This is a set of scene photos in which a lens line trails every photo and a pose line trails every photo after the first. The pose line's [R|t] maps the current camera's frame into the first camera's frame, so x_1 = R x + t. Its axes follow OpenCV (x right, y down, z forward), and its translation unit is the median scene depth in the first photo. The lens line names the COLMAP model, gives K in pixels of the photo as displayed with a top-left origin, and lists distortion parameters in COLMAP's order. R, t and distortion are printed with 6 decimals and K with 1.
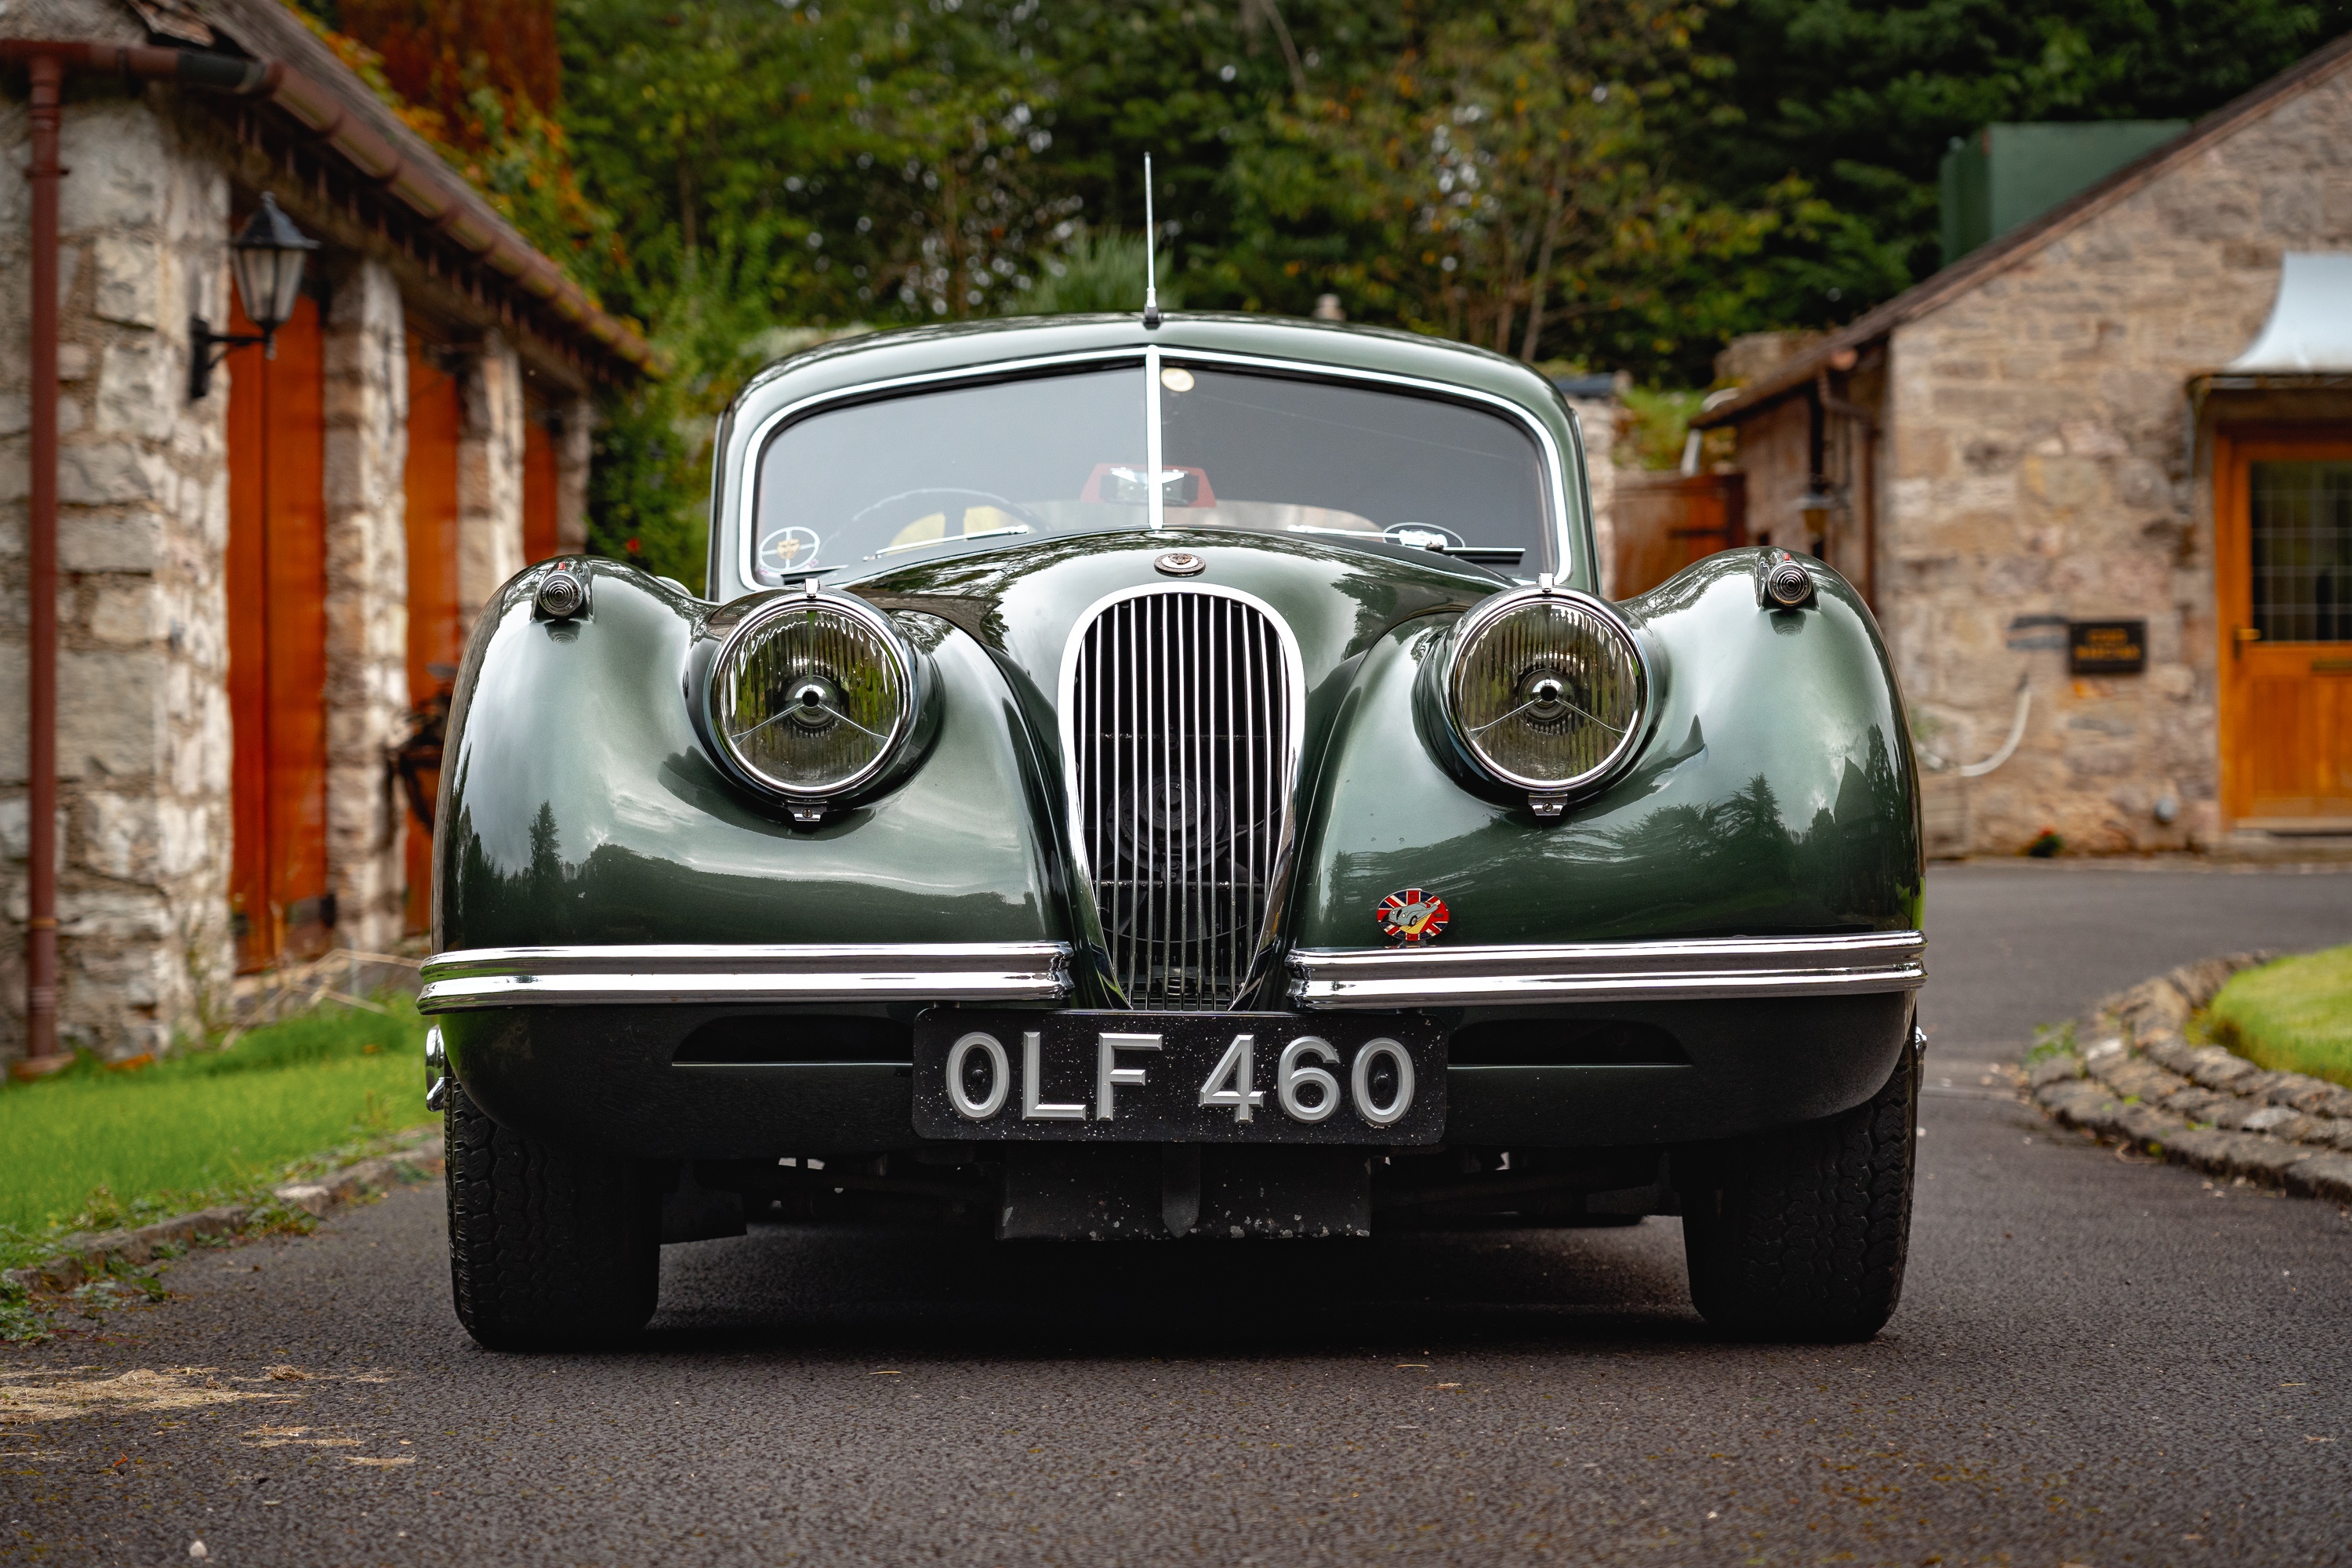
lens RADIAL K [[2895.6, 0, 1108.2], [0, 2895.6, 748.8], [0, 0, 1]] dist [0.023232, 0.020017]
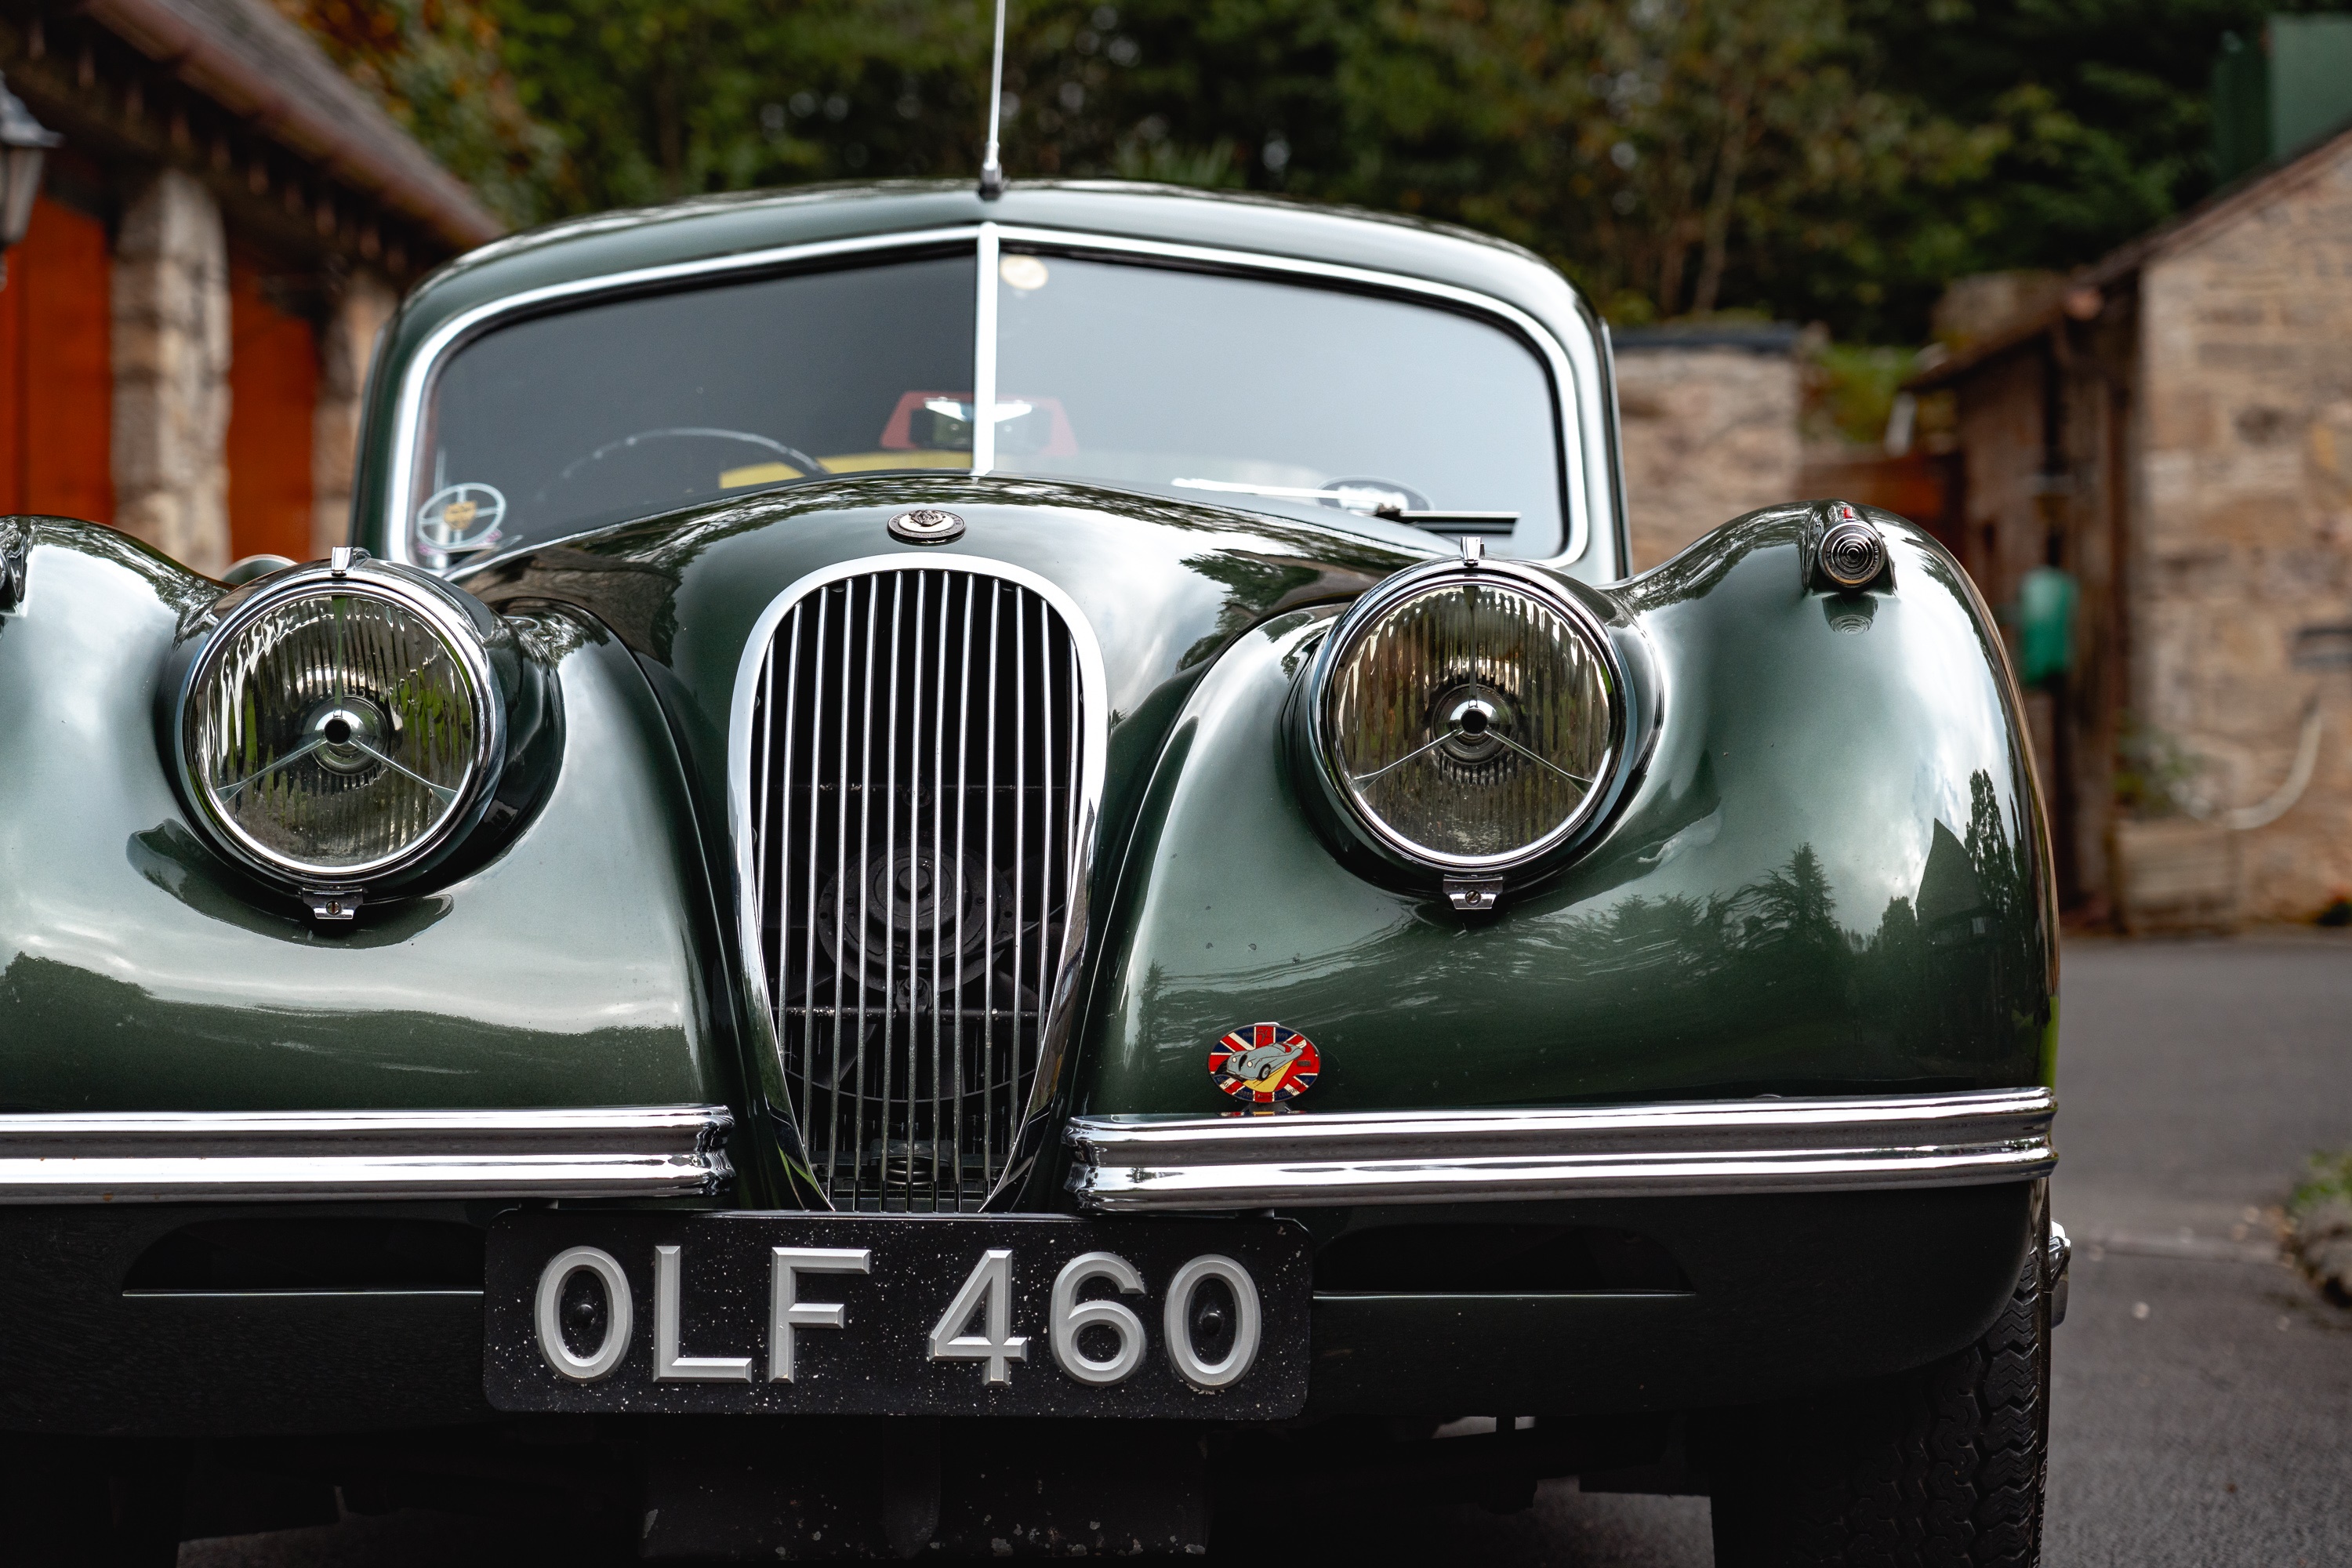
lens RADIAL K [[3466.3, 0, 1176.0], [0, 3466.3, 784.0], [0, 0, 1]] dist [0.021996, 0.001398]
pose [[0.999890, -0.000859, -0.014826, 0.073200], [0.000836, 0.999998, -0.001596, -0.003033], [0.014827, 0.001584, 0.999889, 0.167703]]
